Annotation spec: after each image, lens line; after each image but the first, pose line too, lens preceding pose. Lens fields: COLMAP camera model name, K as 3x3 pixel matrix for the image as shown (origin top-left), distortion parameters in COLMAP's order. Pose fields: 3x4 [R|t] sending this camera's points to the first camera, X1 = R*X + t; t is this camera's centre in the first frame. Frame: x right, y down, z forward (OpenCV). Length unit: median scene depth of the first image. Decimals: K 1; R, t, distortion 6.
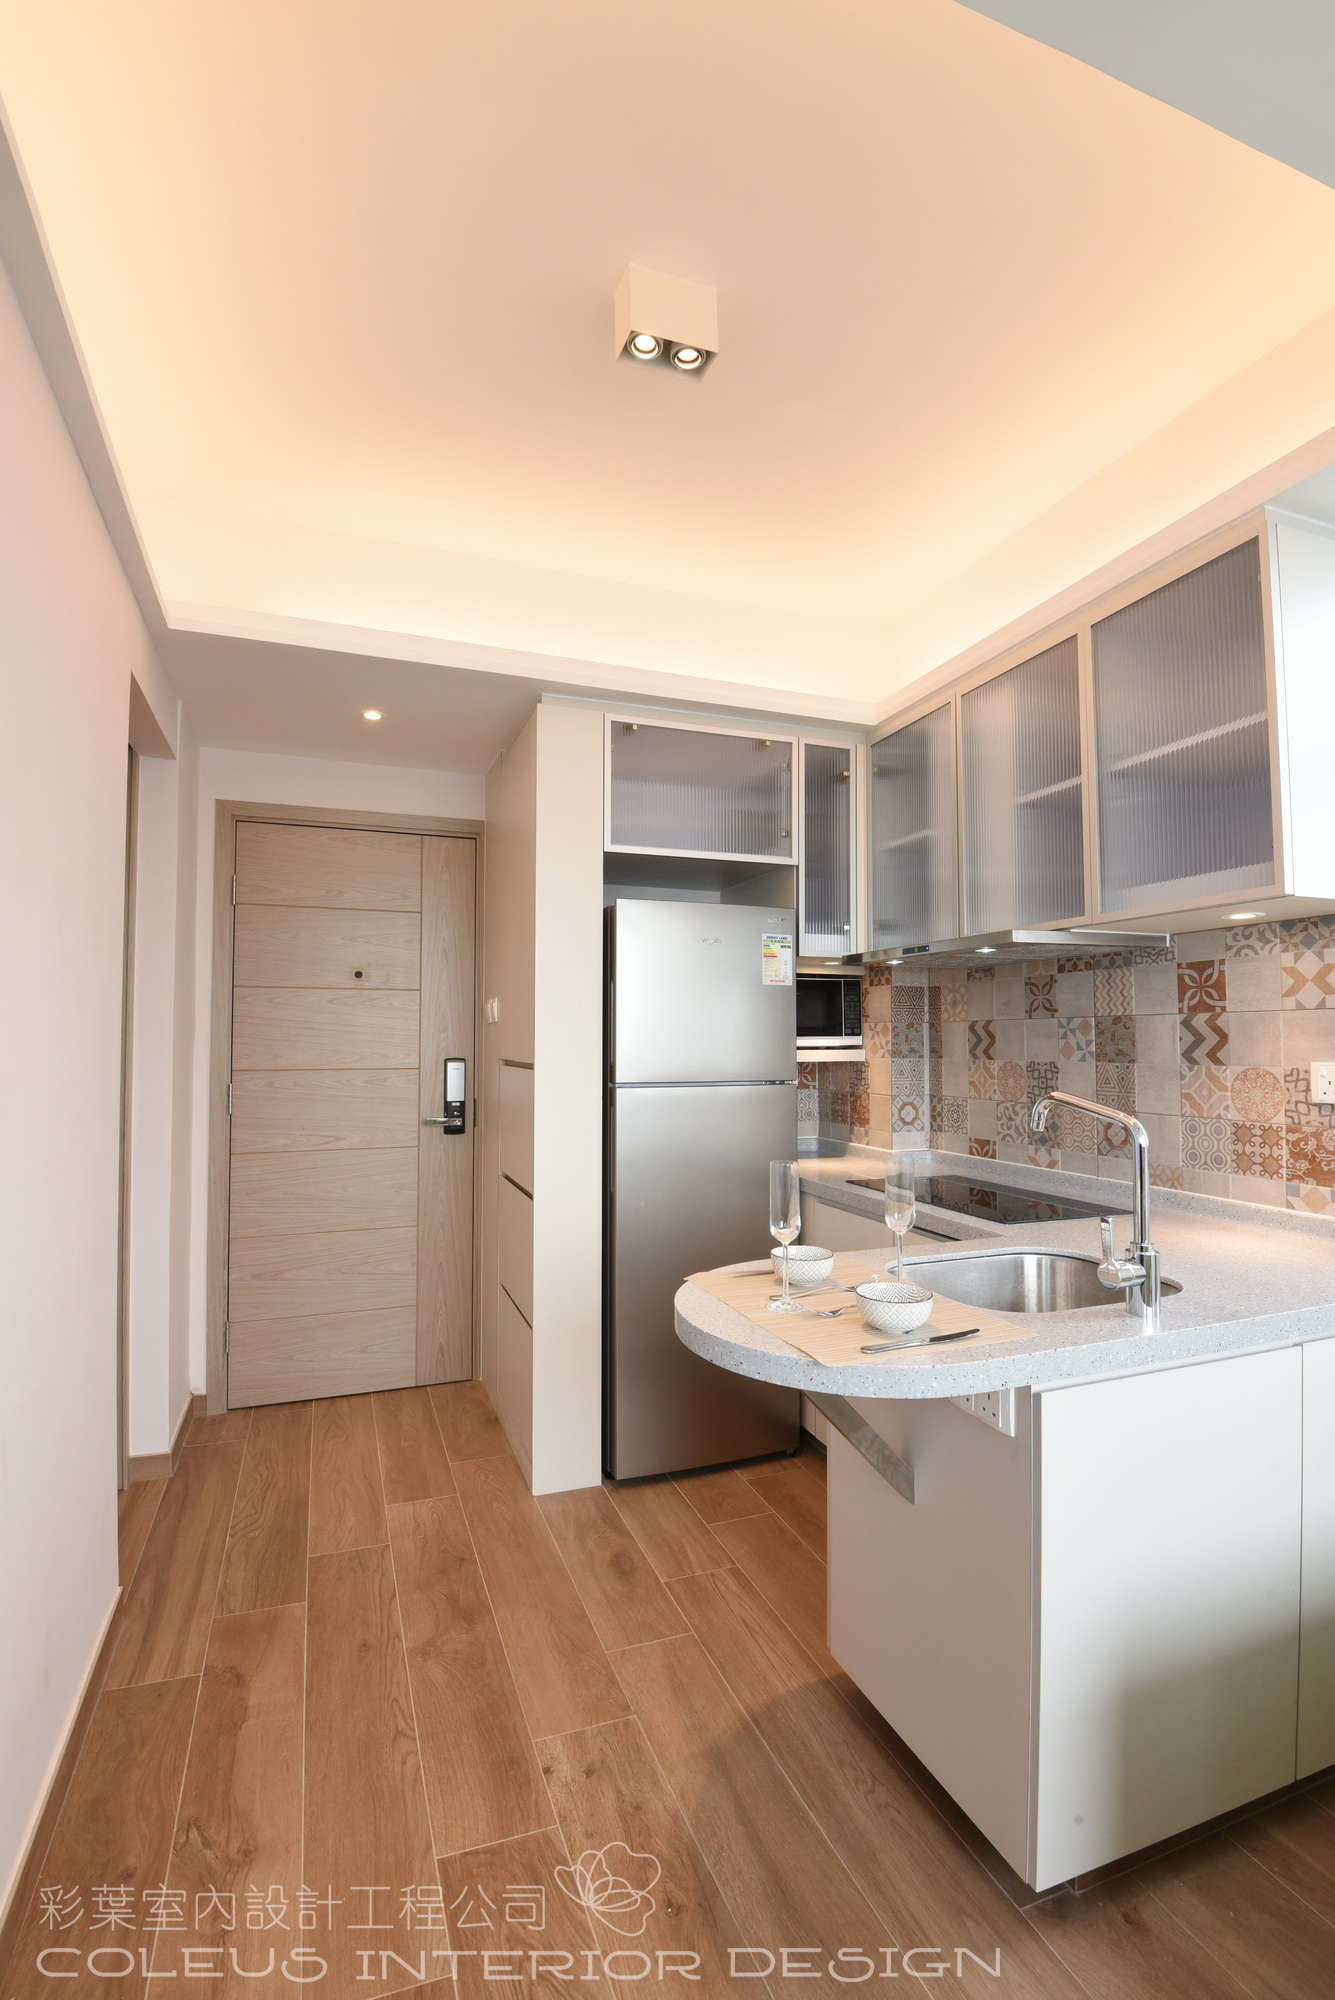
lens RADIAL K [[928.4, 0, 668.0], [0, 928.4, 1001.9], [0, 0, 1]] dist [-0.031267, -0.003171]
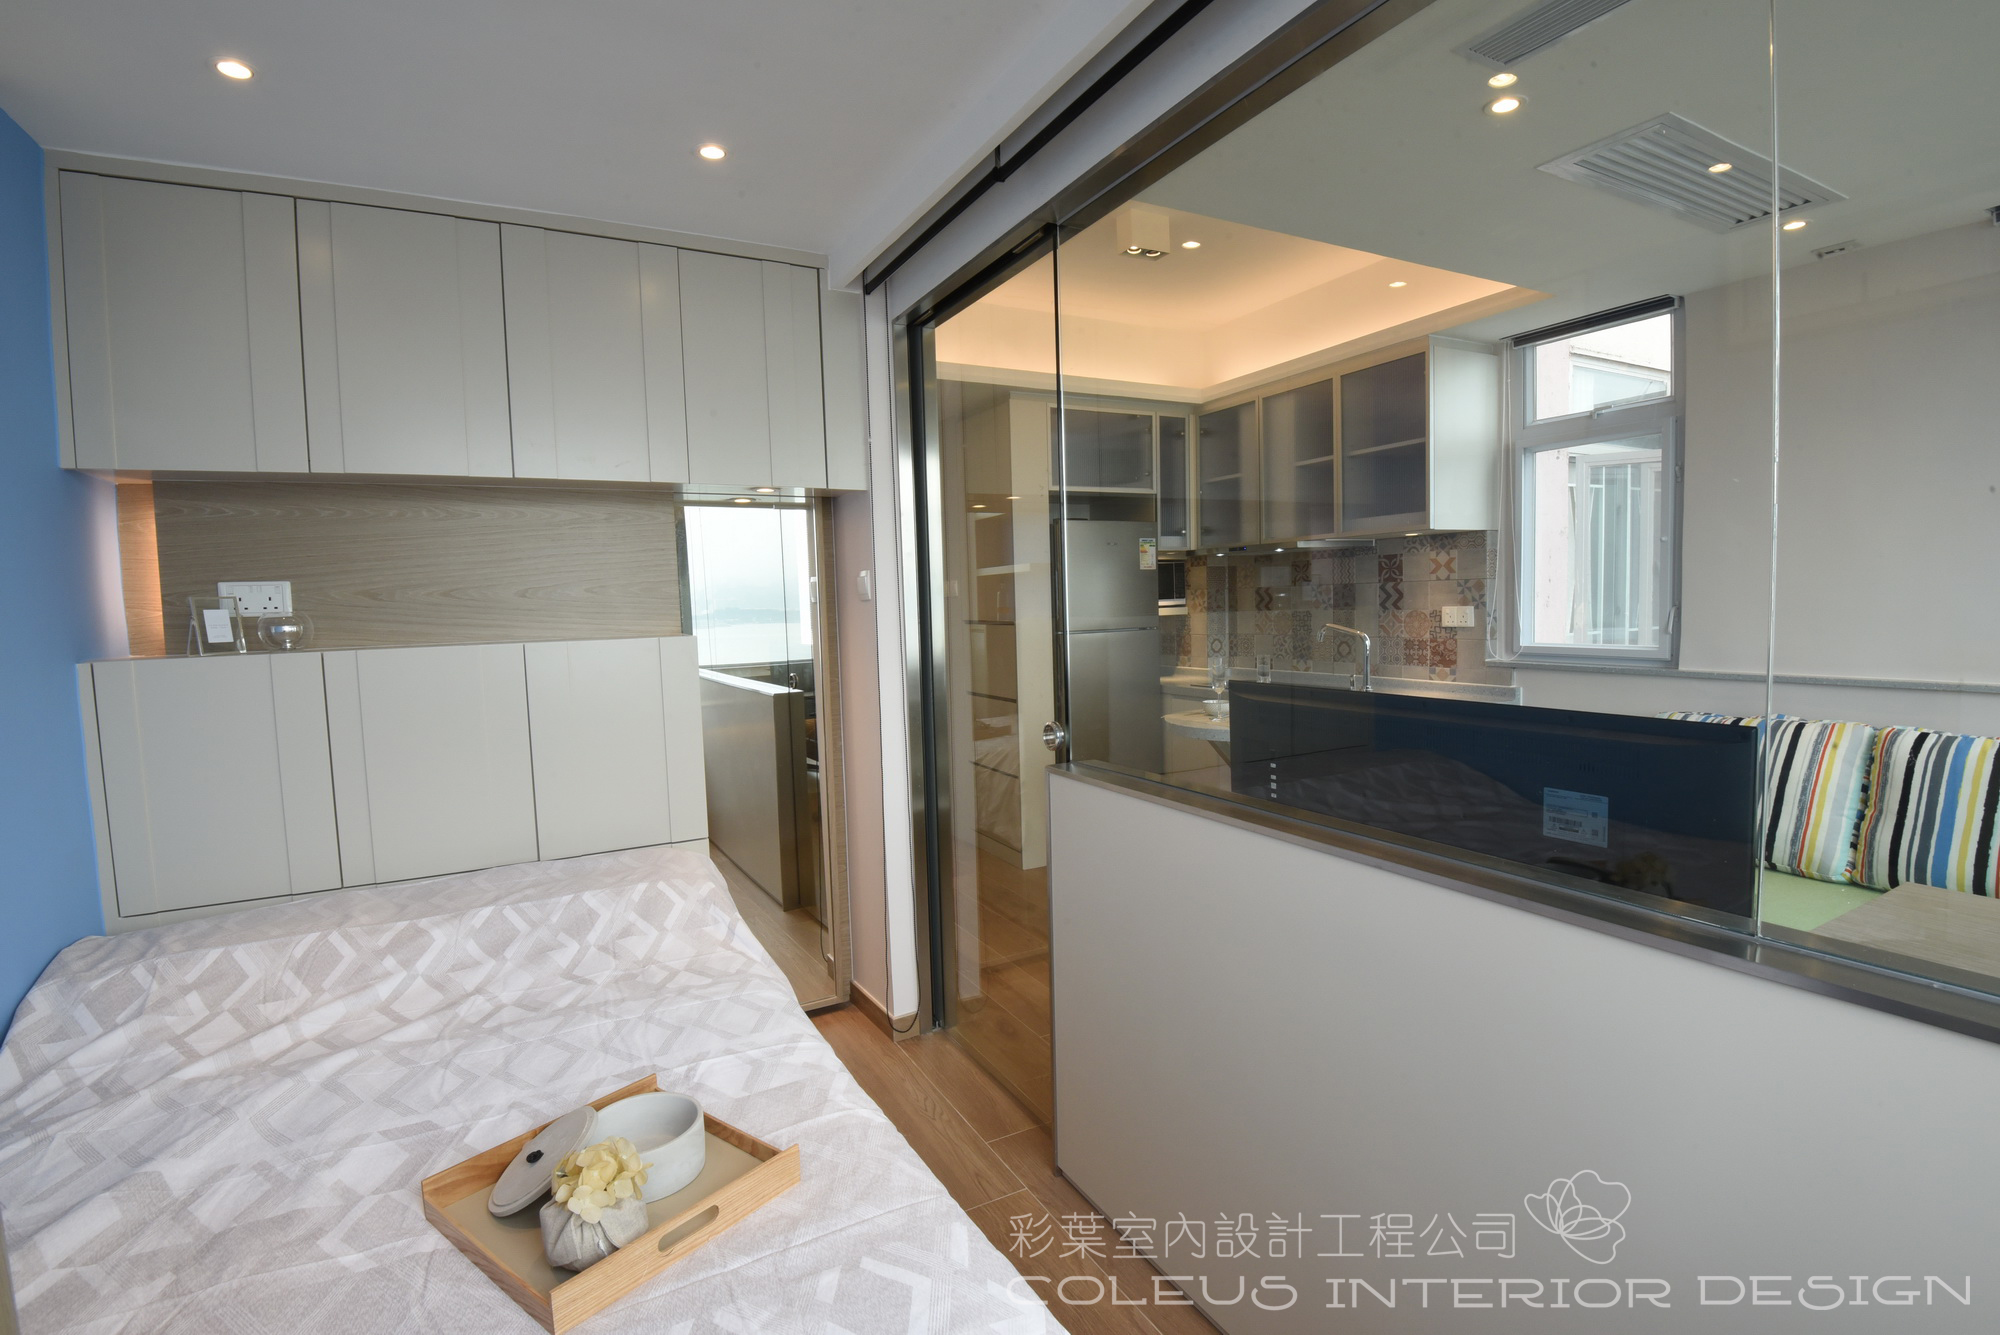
lens RADIAL K [[928.4, 0, 994.6], [0, 928.4, 677.2], [0, 0, 1]] dist [-0.031267, -0.003171]
pose [[0.991037, -0.041281, 0.127053, -0.376977], [0.025528, 0.992053, 0.123204, -0.038838], [-0.131129, -0.118856, 0.984215, -0.622239]]
